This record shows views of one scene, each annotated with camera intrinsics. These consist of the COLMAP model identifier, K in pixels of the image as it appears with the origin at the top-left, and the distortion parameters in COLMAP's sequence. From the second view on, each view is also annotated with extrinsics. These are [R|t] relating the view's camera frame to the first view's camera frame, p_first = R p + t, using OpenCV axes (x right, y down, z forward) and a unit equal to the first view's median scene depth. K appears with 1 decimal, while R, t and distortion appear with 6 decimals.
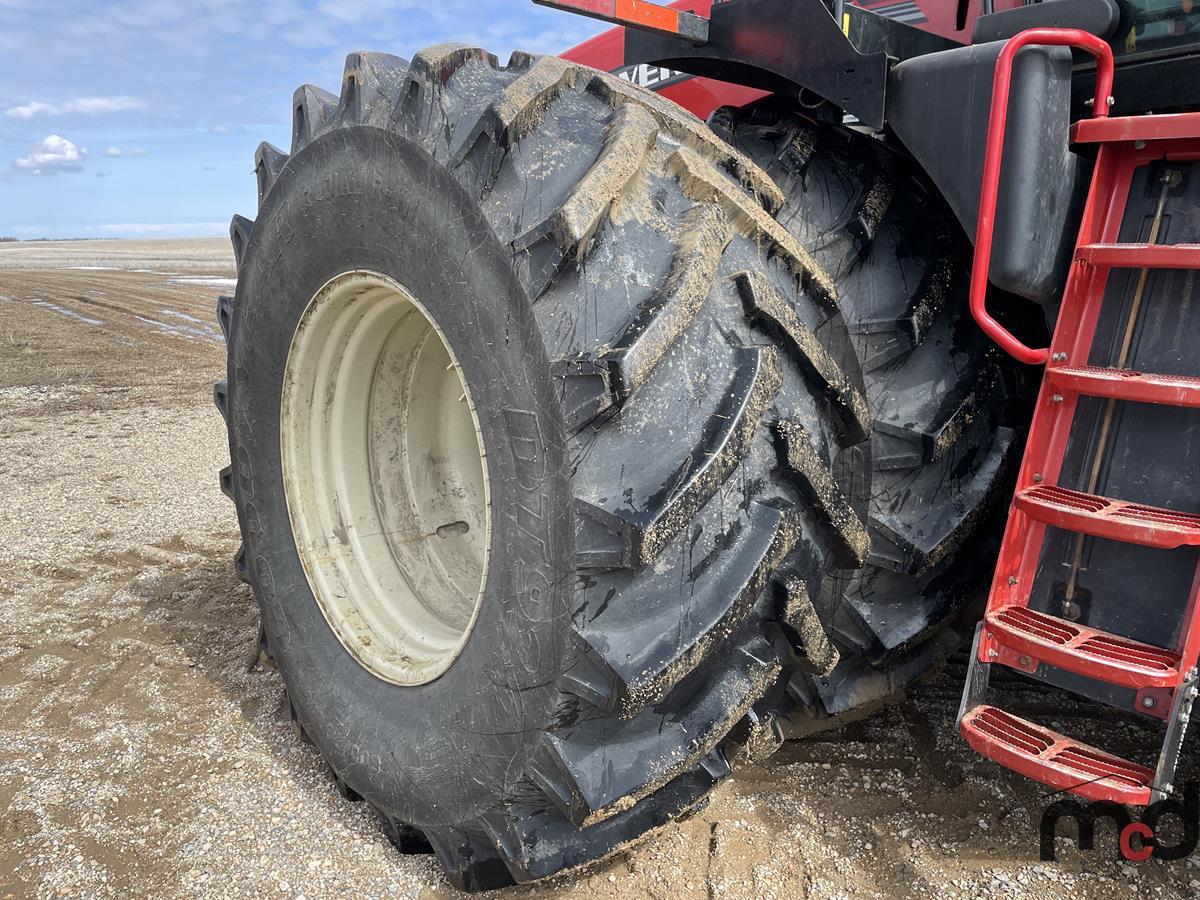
lens RADIAL K [[942.0, 0, 605.2], [0, 942.0, 446.2], [0, 0, 1]] dist [0.012807, -0.013985]
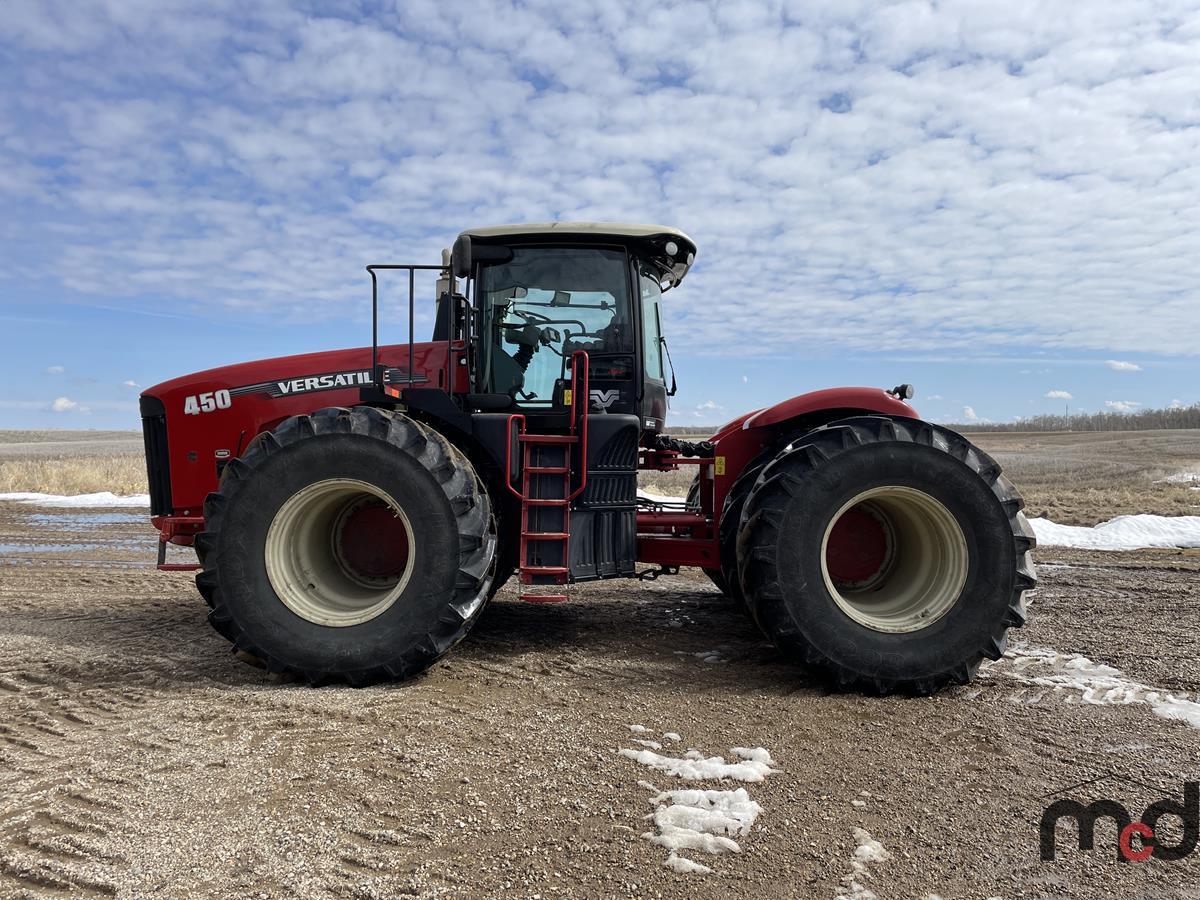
lens RADIAL K [[942.0, 0, 598.6], [0, 942.0, 450.1], [0, 0, 1]] dist [0.012807, -0.013985]
pose [[0.648833, -0.002684, 0.760926, -2.202788], [0.161767, 0.977622, -0.134489, 0.281513], [-0.743537, 0.210354, 0.634748, -1.654493]]
